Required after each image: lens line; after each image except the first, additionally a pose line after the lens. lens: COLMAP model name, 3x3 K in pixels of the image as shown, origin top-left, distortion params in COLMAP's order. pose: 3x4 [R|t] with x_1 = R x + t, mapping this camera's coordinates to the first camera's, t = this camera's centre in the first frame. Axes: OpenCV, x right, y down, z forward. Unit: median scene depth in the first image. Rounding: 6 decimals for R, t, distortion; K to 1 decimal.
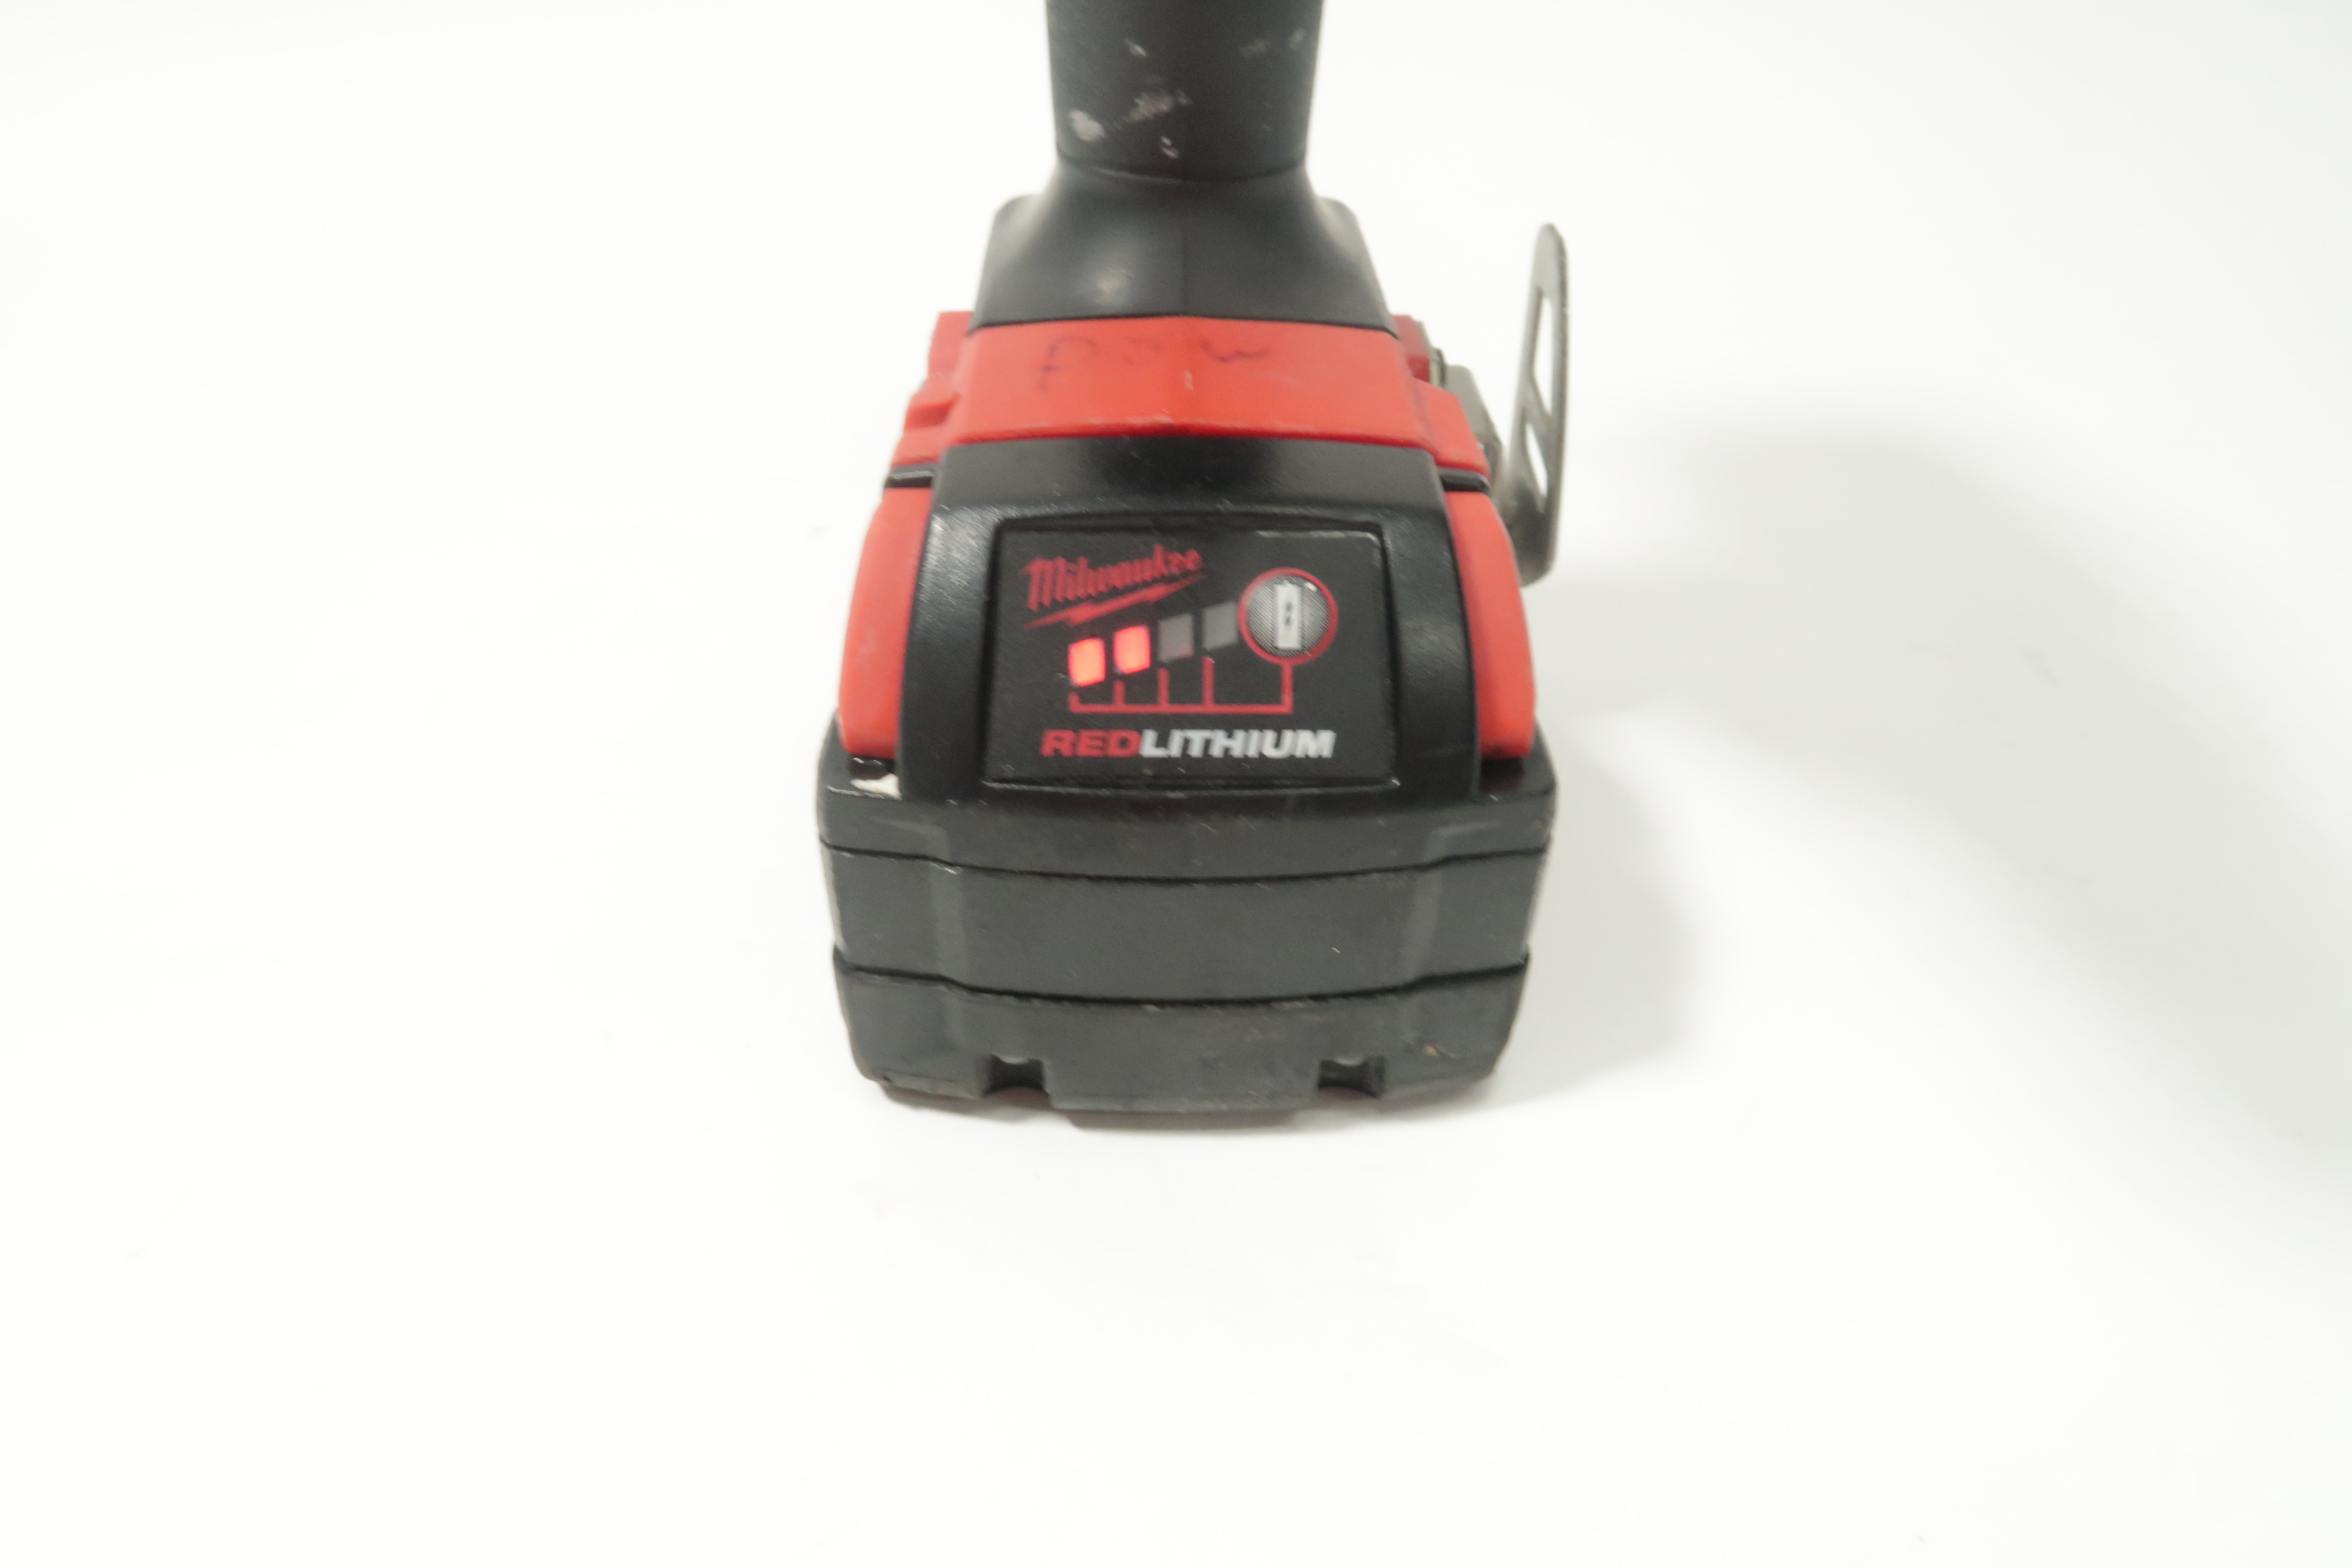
lens RADIAL K [[1567.7, 0, 1180.9], [0, 1567.7, 794.0], [0, 0, 1]] dist [-0.031404, -0.001178]
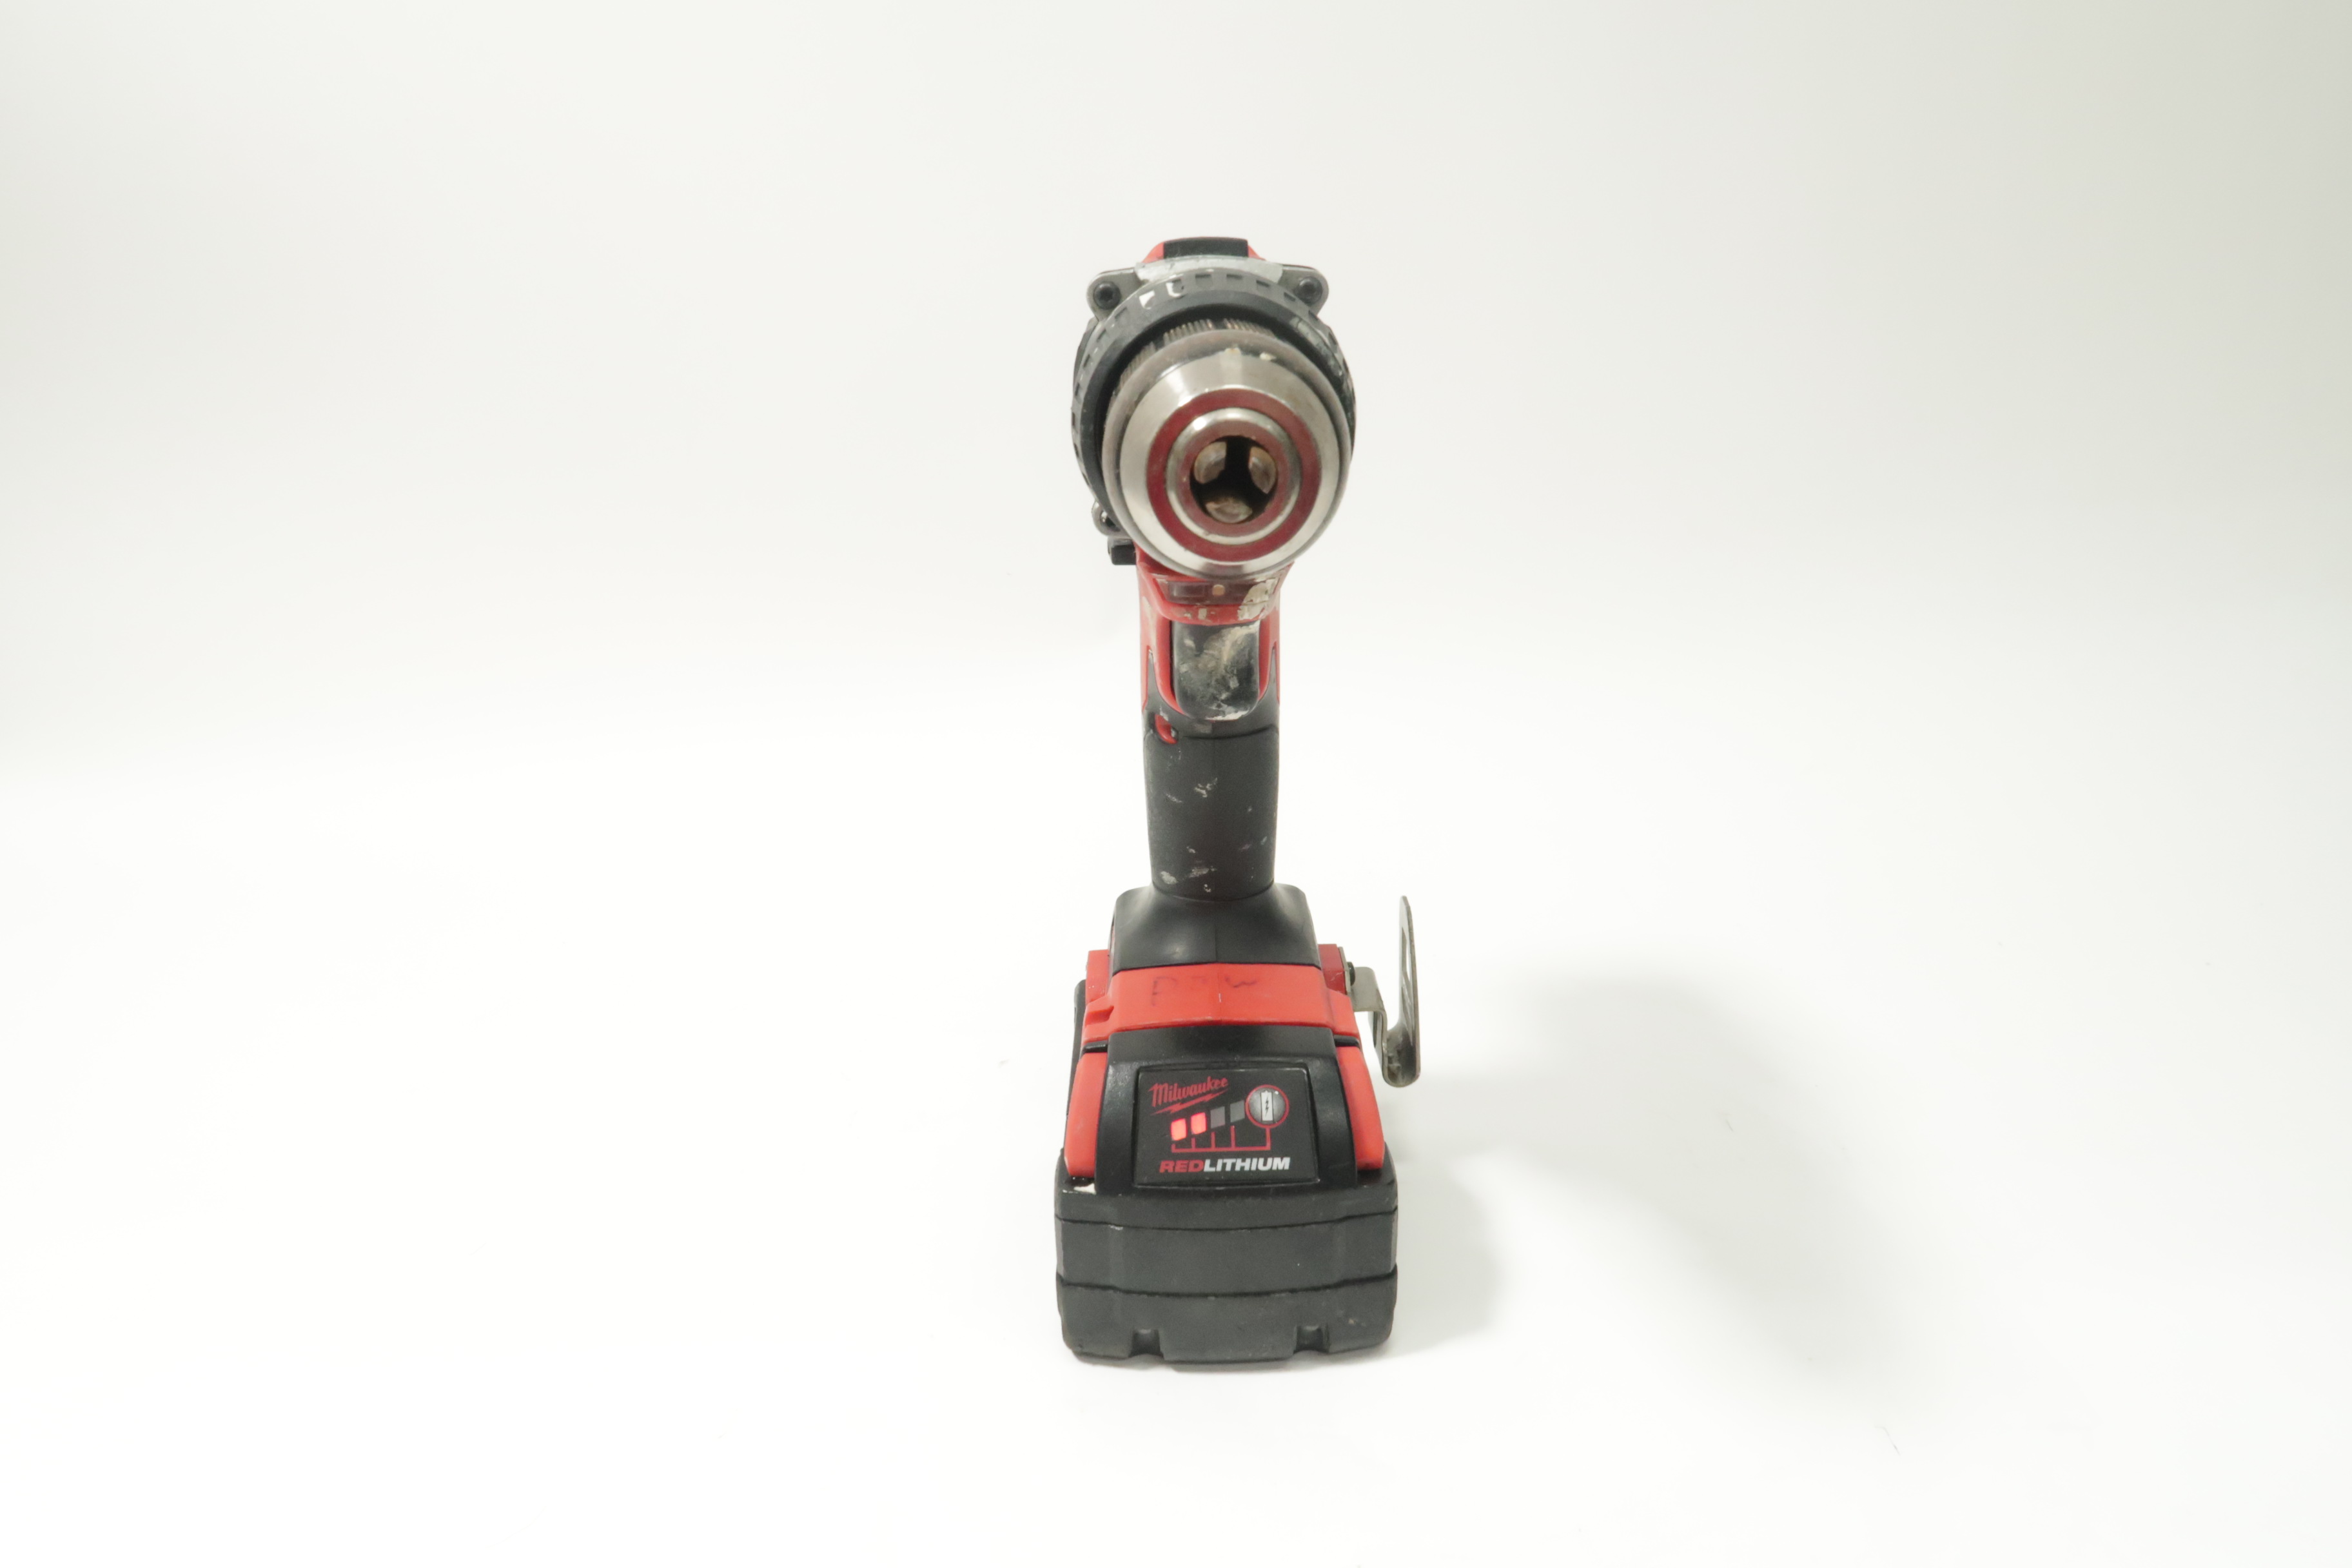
lens RADIAL K [[1567.7, 0, 1180.9], [0, 1567.7, 794.0], [0, 0, 1]] dist [-0.031404, -0.001178]
pose [[0.999135, -0.035328, -0.021915, 0.009125], [0.026885, 0.951146, -0.307569, 0.143497], [0.031710, 0.306714, 0.951273, -1.239636]]
